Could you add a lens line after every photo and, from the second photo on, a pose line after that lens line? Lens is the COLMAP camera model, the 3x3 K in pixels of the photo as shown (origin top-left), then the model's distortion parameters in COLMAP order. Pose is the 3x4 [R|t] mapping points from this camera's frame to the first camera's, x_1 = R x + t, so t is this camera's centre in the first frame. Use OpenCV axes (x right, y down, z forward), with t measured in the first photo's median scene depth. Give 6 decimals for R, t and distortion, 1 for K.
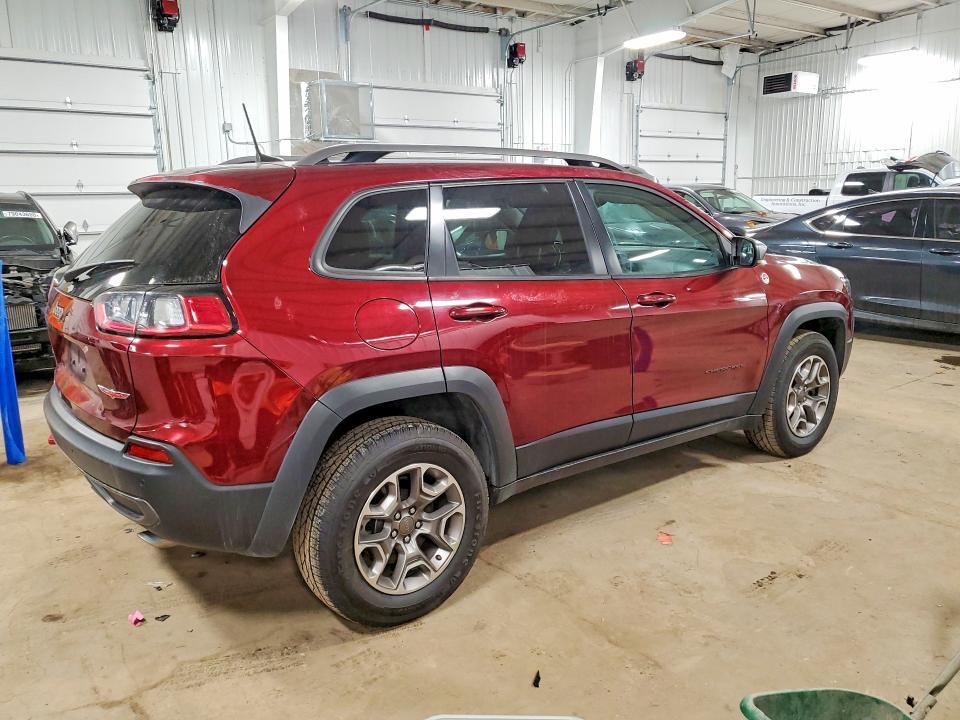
lens RADIAL K [[761.4, 0, 480.0], [0, 761.4, 360.0], [0, 0, 1]] dist [0.007049, 0.006477]
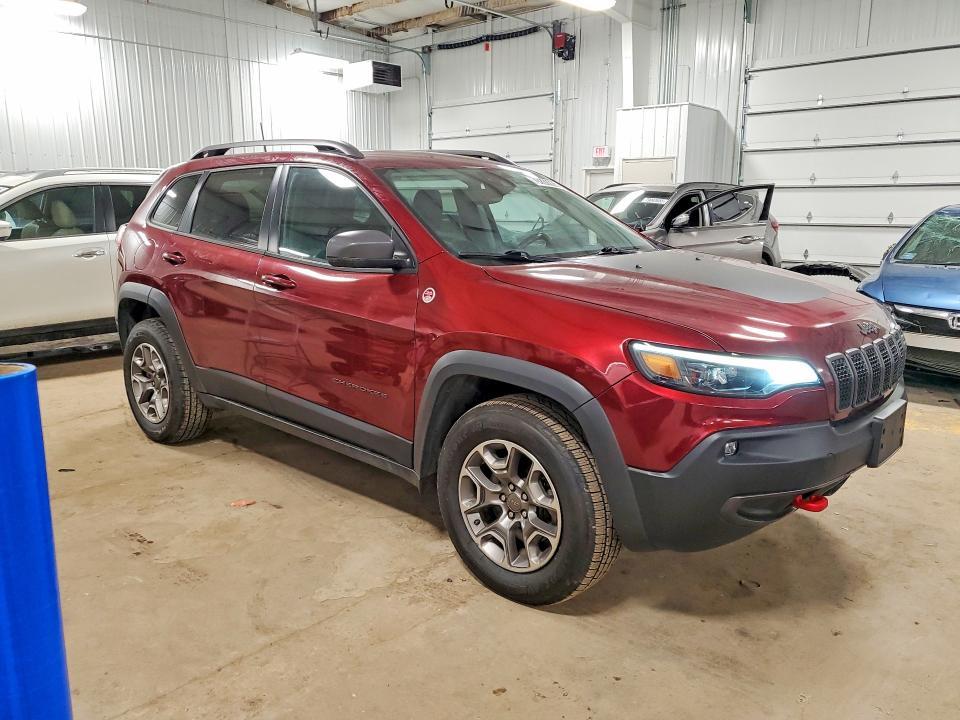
lens RADIAL K [[761.4, 0, 480.0], [0, 761.4, 360.0], [0, 0, 1]] dist [0.007049, 0.006477]
pose [[0.169568, 0.223988, -0.959727, 1.281447], [-0.217583, 0.958308, 0.185213, -0.227272], [0.961199, 0.177415, 0.211234, 1.067581]]
